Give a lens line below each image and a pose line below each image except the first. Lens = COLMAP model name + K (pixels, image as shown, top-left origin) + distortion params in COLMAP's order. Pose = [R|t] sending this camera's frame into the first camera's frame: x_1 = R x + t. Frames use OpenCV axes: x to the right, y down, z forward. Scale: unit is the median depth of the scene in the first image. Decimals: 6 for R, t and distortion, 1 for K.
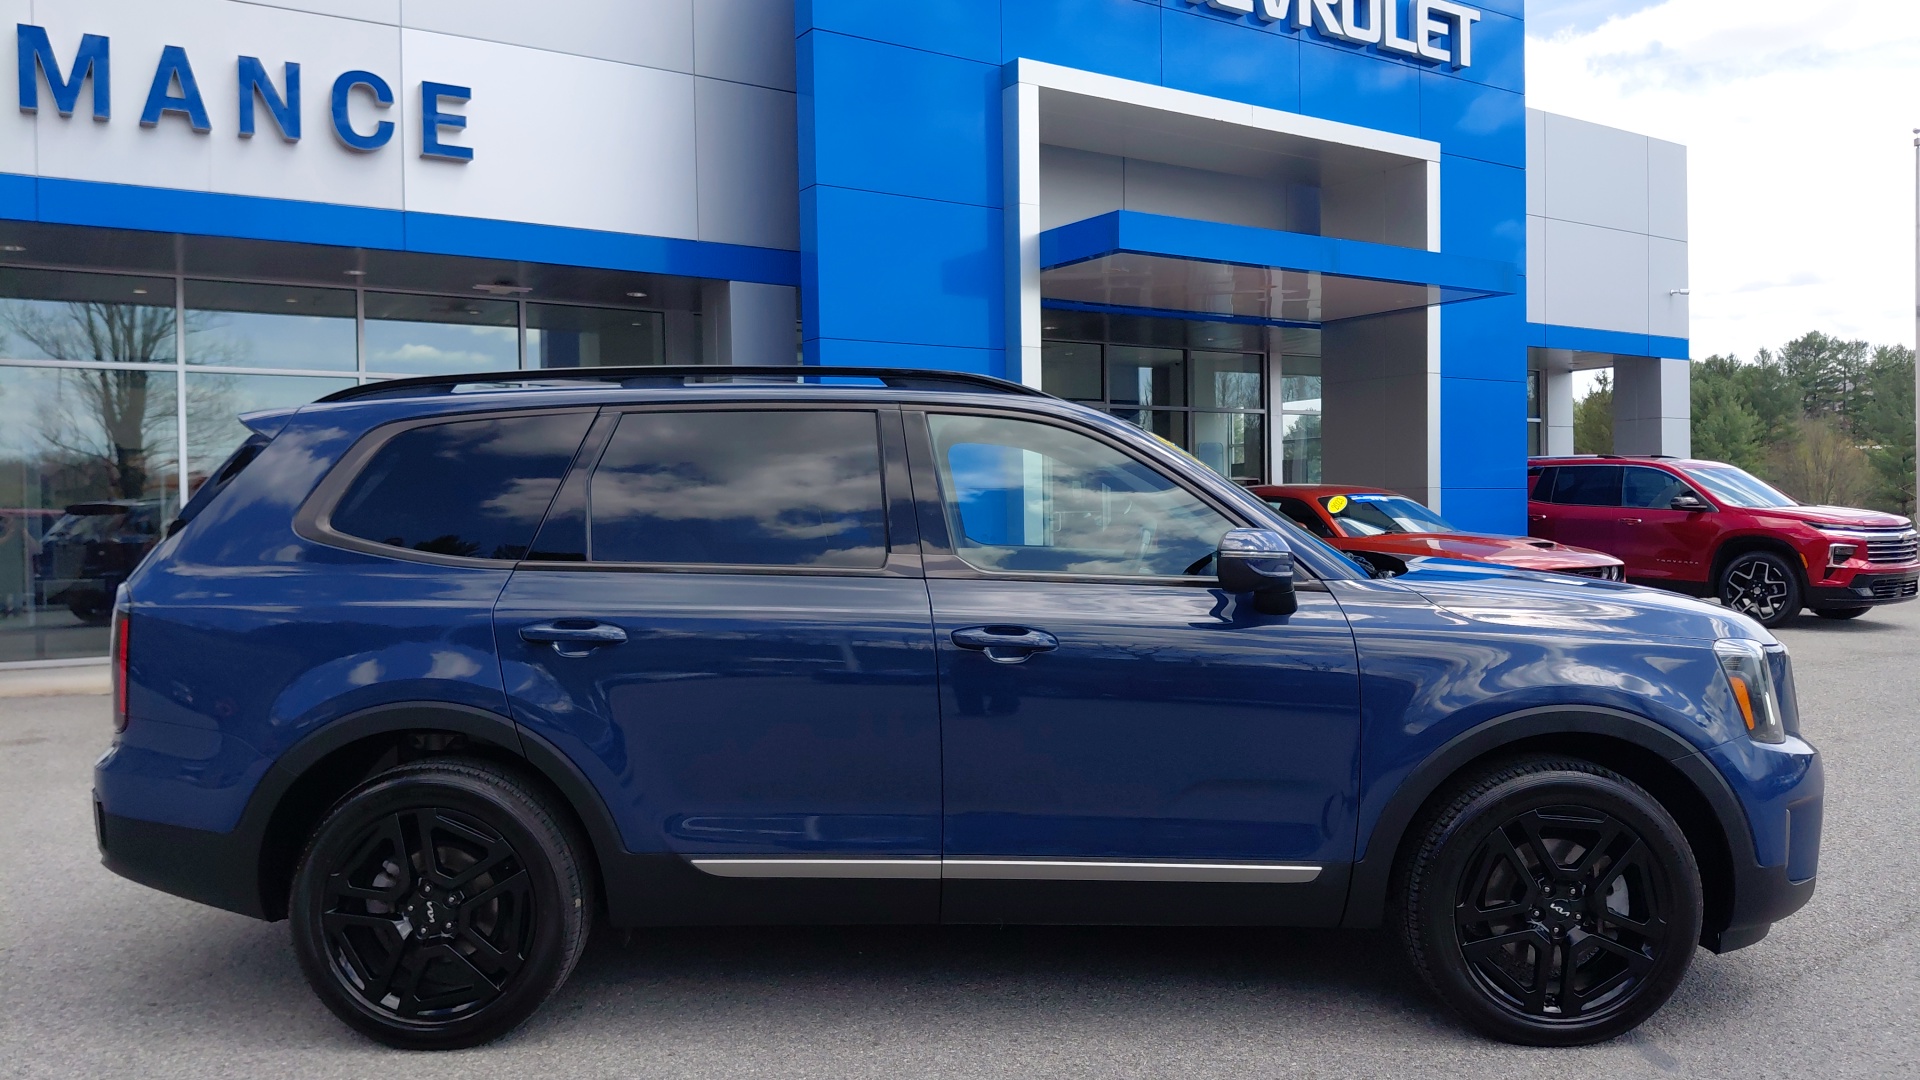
lens RADIAL K [[1447.9, 0, 960.0], [0, 1447.9, 540.0], [0, 0, 1]] dist [-0.013309, -0.004715]
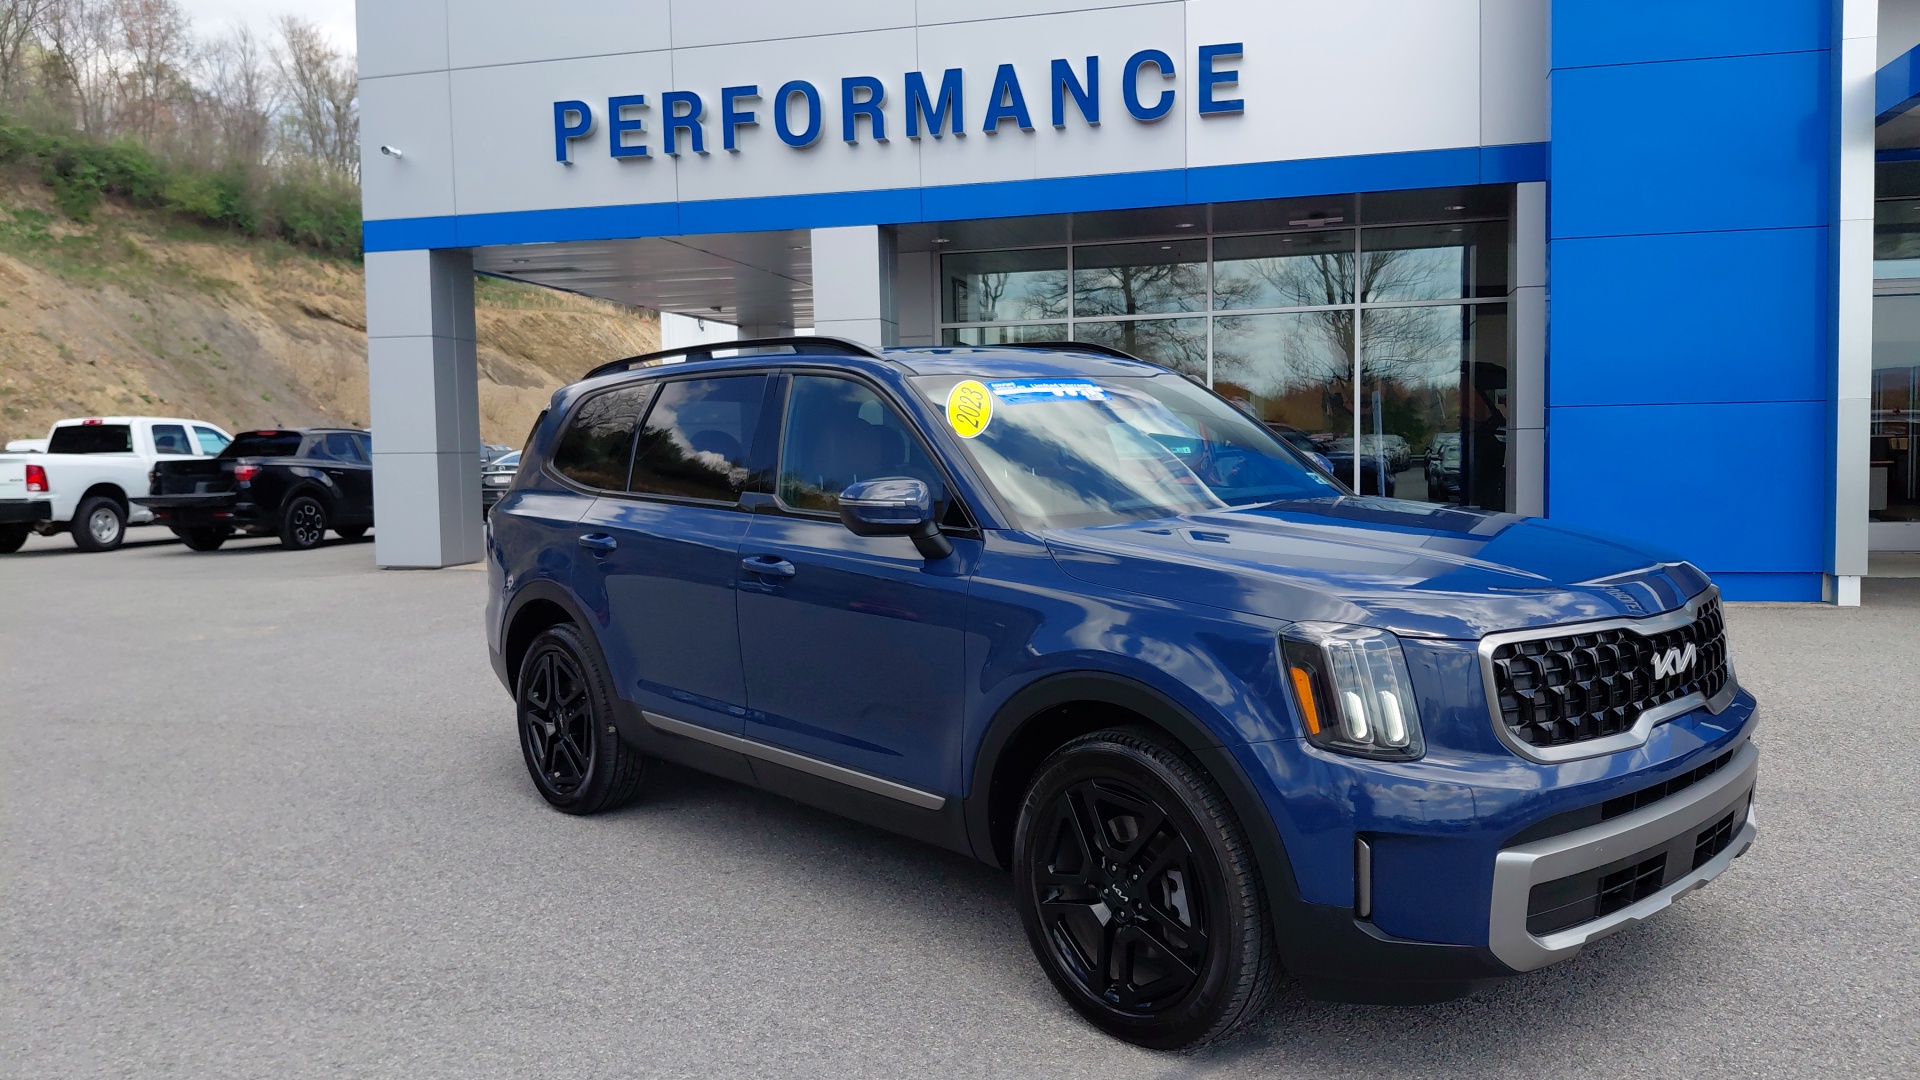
lens RADIAL K [[1447.9, 0, 960.0], [0, 1447.9, 540.0], [0, 0, 1]] dist [-0.013309, -0.004715]
pose [[0.663727, 0.043383, -0.746716, 0.352828], [-0.003962, 0.998506, 0.054490, -0.001277], [0.747964, -0.033208, 0.662908, 0.121495]]
